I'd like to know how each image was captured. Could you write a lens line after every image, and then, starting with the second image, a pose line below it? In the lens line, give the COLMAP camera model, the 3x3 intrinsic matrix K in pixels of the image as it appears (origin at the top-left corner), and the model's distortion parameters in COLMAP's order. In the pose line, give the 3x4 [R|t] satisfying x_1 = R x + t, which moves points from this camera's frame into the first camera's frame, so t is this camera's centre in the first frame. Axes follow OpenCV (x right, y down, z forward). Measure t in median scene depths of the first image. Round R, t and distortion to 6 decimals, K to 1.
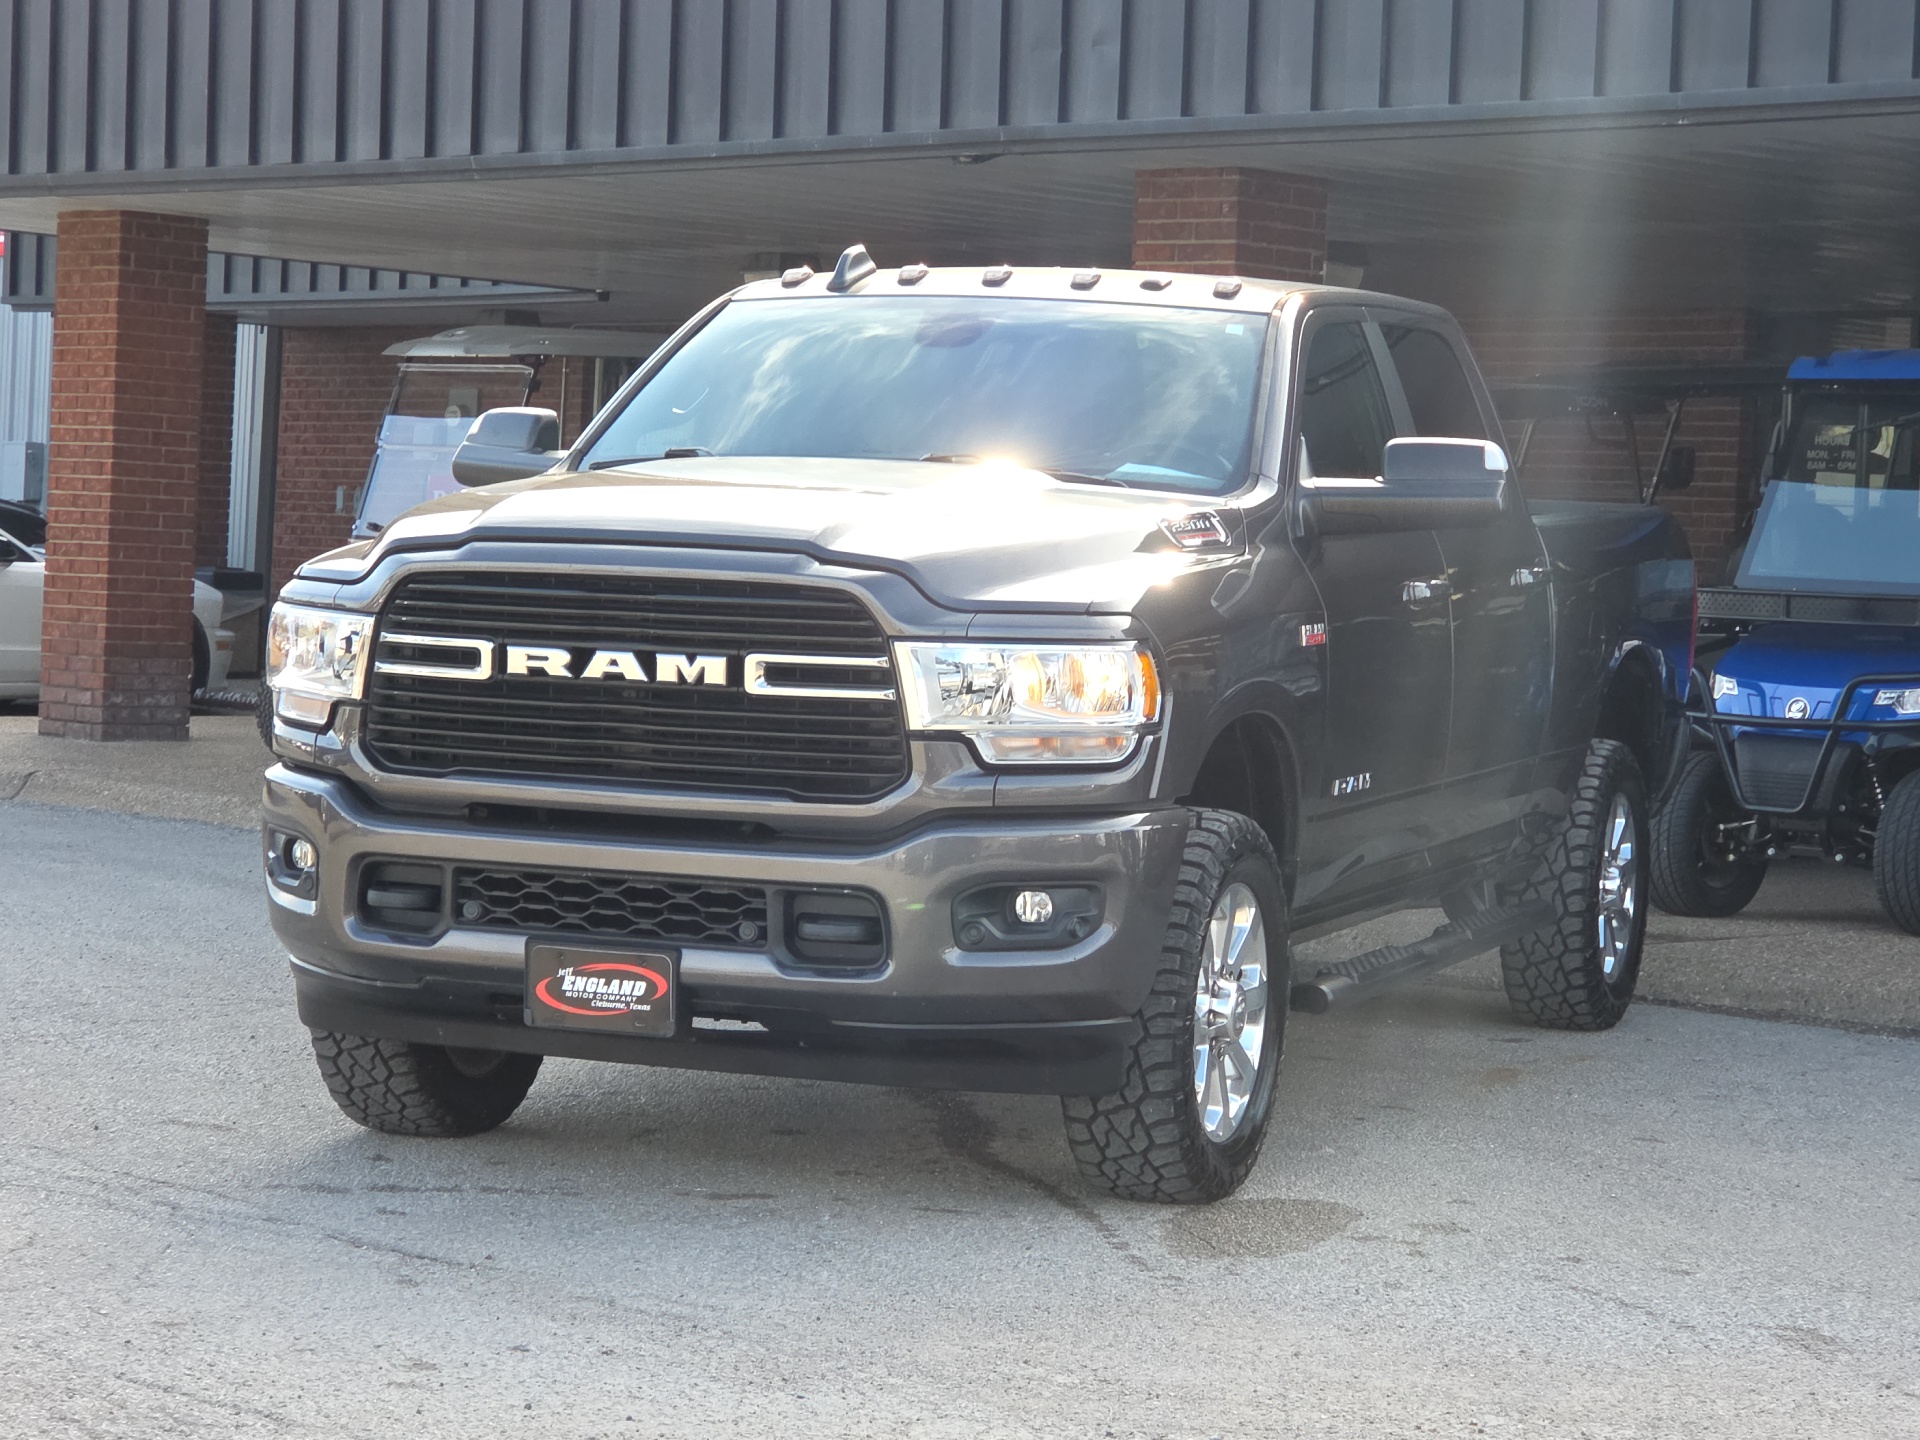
lens RADIAL K [[3962.2, 0, 960.0], [0, 3962.2, 720.0], [0, 0, 1]] dist [-0.416774, 0.289181]
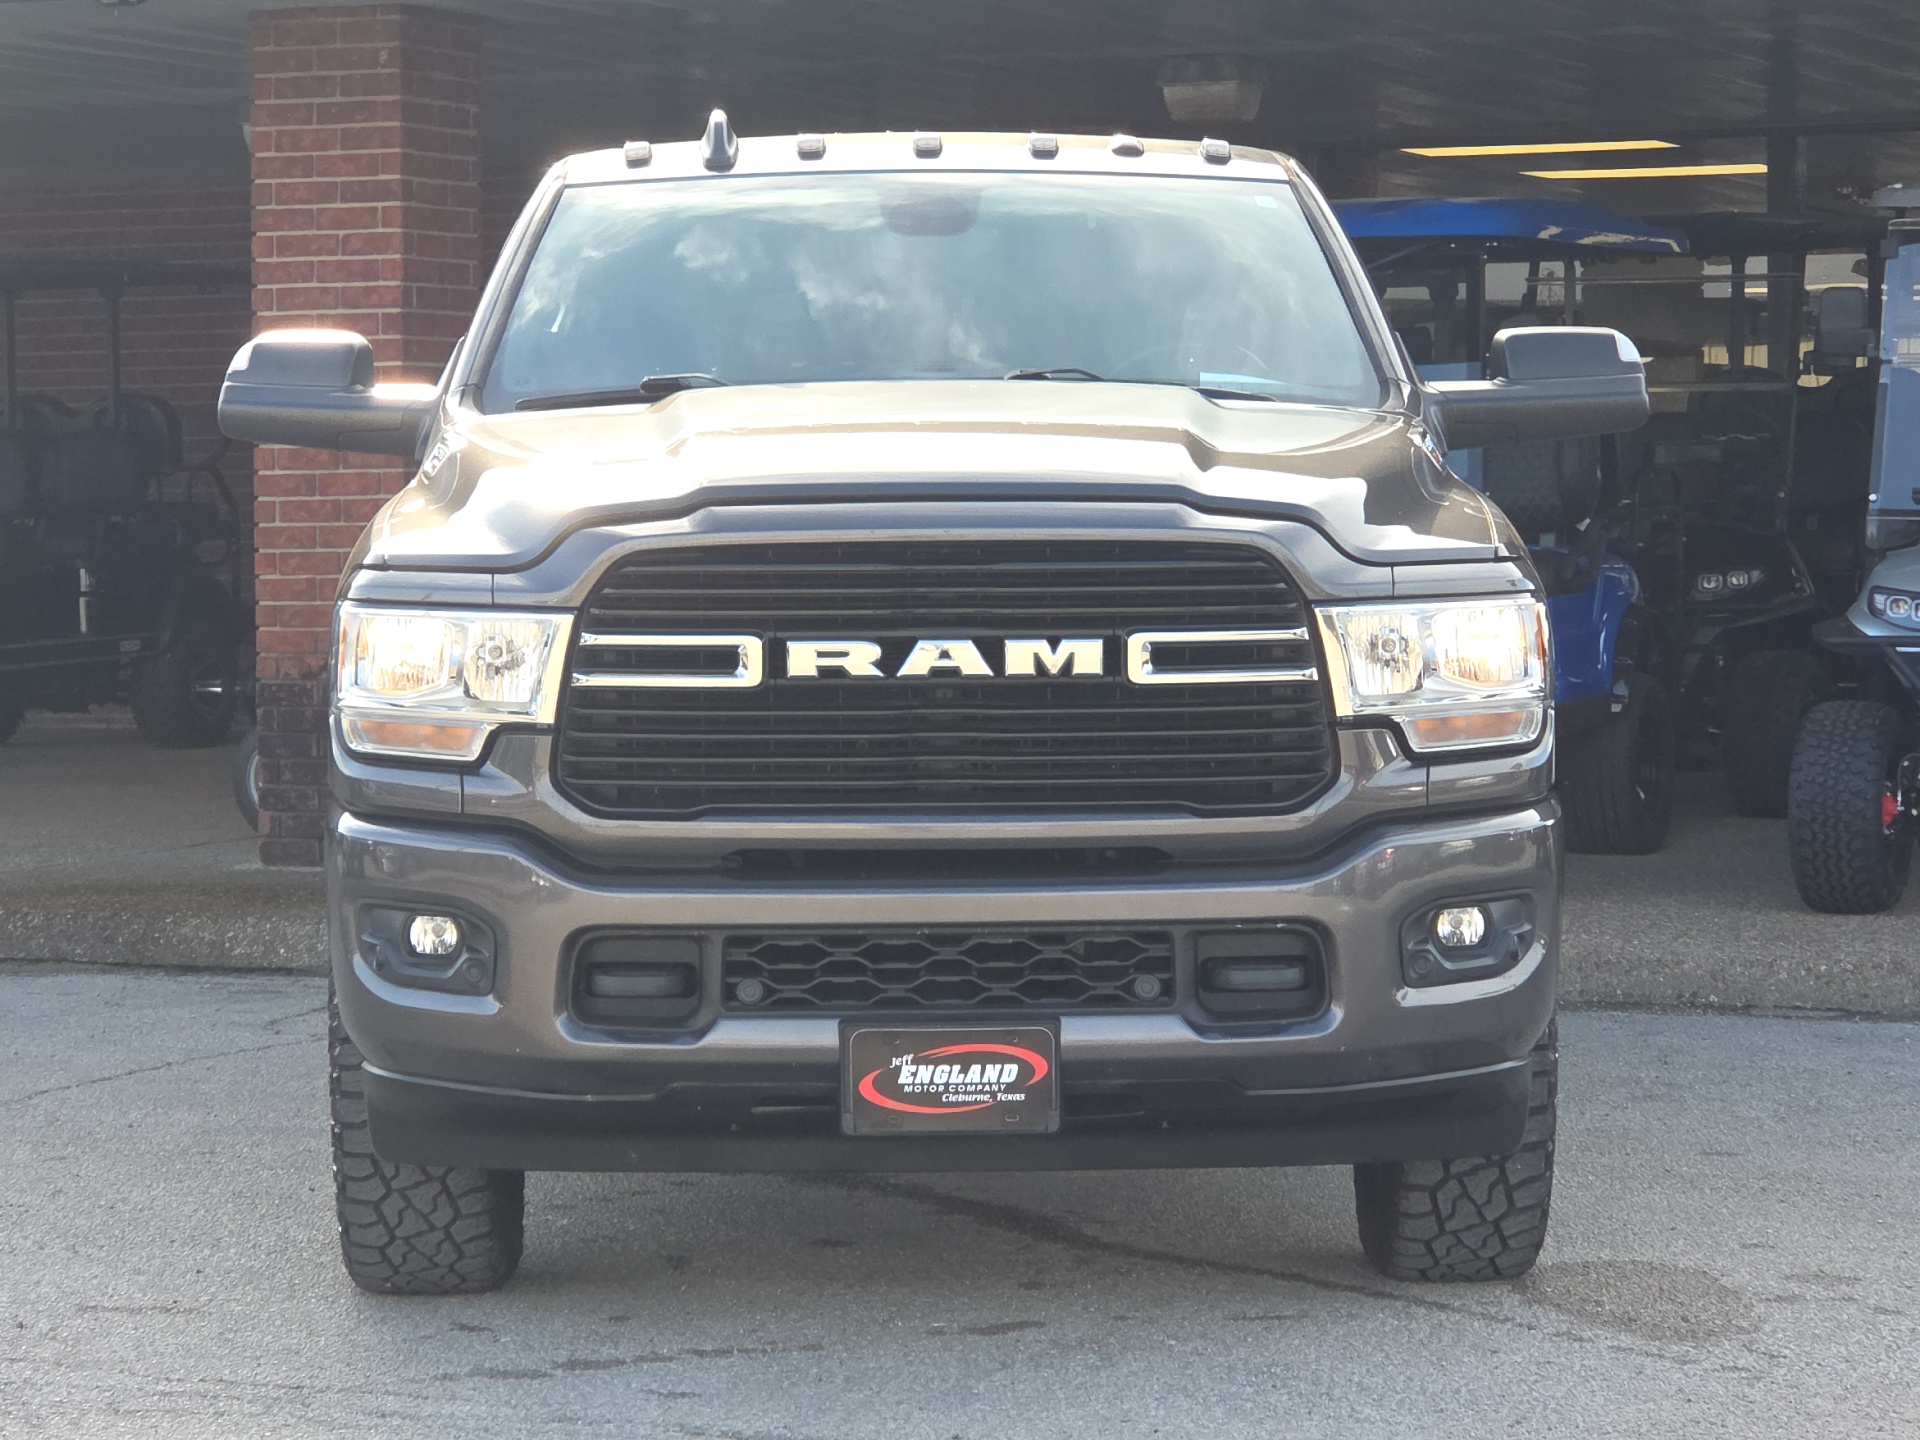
lens RADIAL K [[4774.4, 0, 960.0], [0, 4774.4, 720.0], [0, 0, 1]] dist [-0.694537, 10.585029]
pose [[0.951835, -0.063797, 0.299899, -0.362198], [0.060377, 0.997962, 0.020669, -0.020695], [-0.300606, -0.001566, 0.953747, 0.112066]]
